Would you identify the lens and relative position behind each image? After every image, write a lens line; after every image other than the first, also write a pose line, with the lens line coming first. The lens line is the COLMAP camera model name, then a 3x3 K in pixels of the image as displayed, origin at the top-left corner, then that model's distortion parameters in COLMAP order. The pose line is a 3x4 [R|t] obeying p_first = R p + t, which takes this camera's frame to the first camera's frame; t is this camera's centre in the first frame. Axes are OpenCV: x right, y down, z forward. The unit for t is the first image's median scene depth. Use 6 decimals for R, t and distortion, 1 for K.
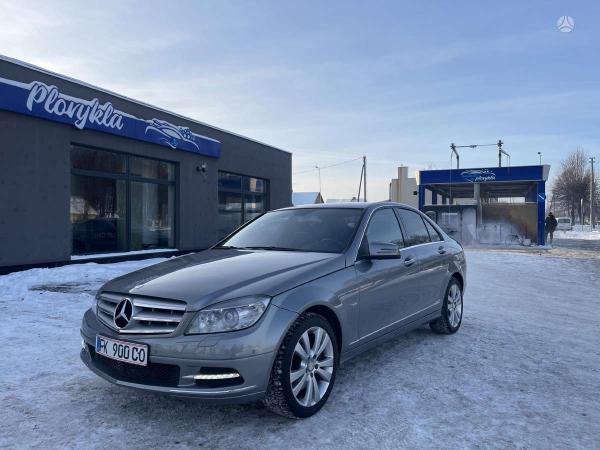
lens RADIAL K [[494.0, 0, 308.7], [0, 494.0, 223.5], [0, 0, 1]] dist [0.133532, -0.220113]
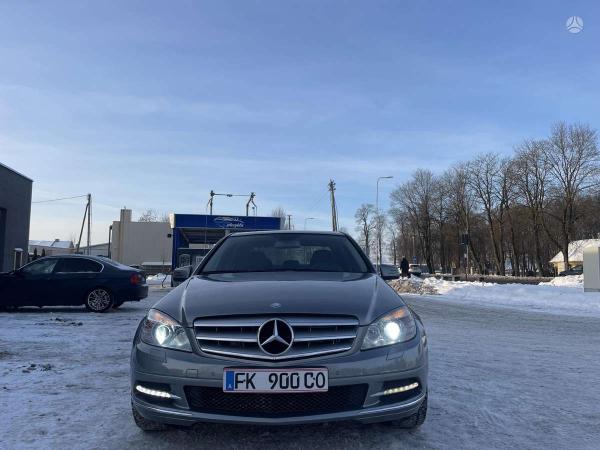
lens RADIAL K [[486.2, 0, 303.6], [0, 486.2, 224.1], [0, 0, 1]] dist [0.132586, -0.204226]
pose [[0.781796, 0.064687, 0.620170, -0.866872], [-0.001322, 0.994774, -0.102093, 0.073753], [-0.623533, 0.078996, 0.777796, 0.306783]]
